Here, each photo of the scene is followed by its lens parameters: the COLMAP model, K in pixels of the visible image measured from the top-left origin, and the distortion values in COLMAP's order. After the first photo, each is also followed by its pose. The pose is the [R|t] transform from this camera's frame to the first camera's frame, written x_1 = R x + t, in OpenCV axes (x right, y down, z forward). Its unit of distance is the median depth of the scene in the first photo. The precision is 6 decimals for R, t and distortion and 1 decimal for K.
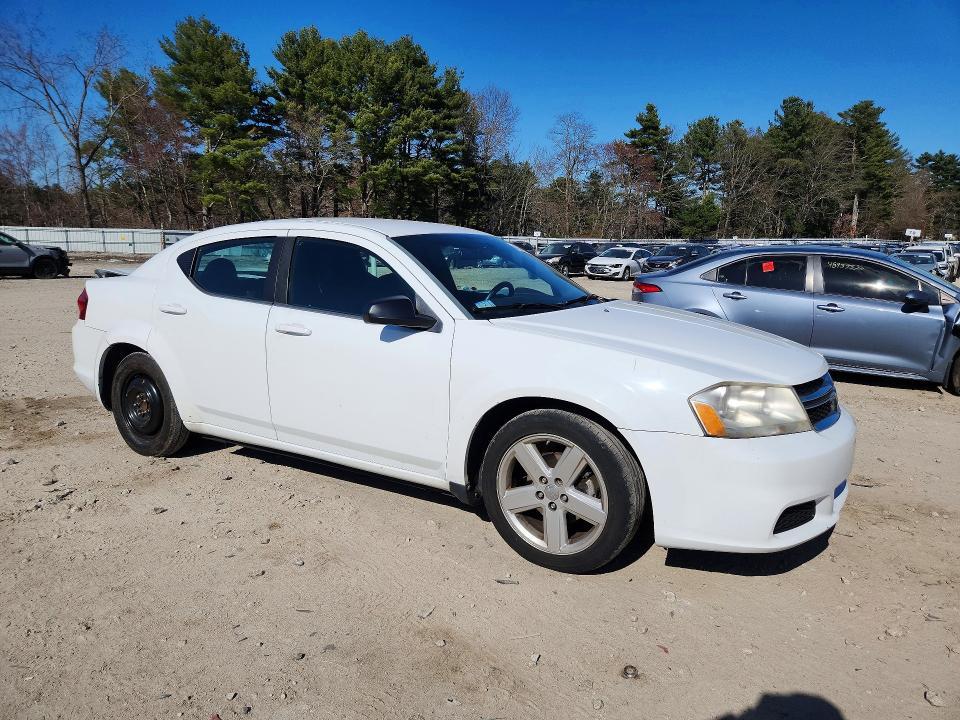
lens RADIAL K [[744.0, 0, 488.3], [0, 744.0, 364.1], [0, 0, 1]] dist [0.012422, 0.006650]
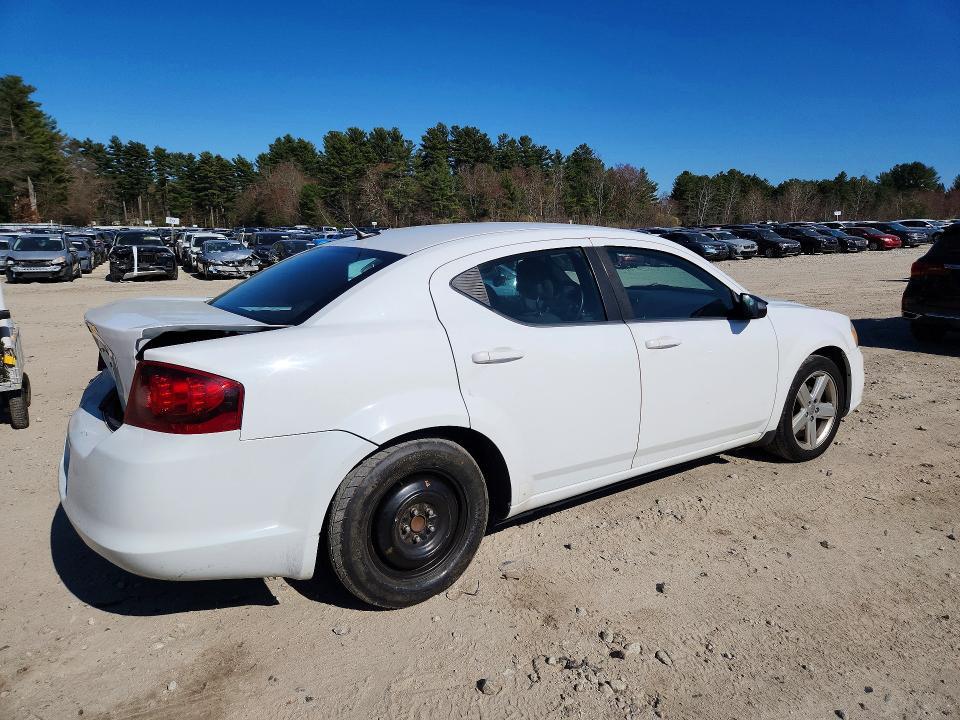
lens RADIAL K [[742.8, 0, 480.0], [0, 742.8, 360.0], [0, 0, 1]] dist [0.006001, 0.002436]
pose [[0.344085, -0.174484, 0.922584, -1.615648], [0.154723, 0.979686, 0.127578, -0.240486], [-0.926103, 0.098847, 0.364092, 1.148483]]
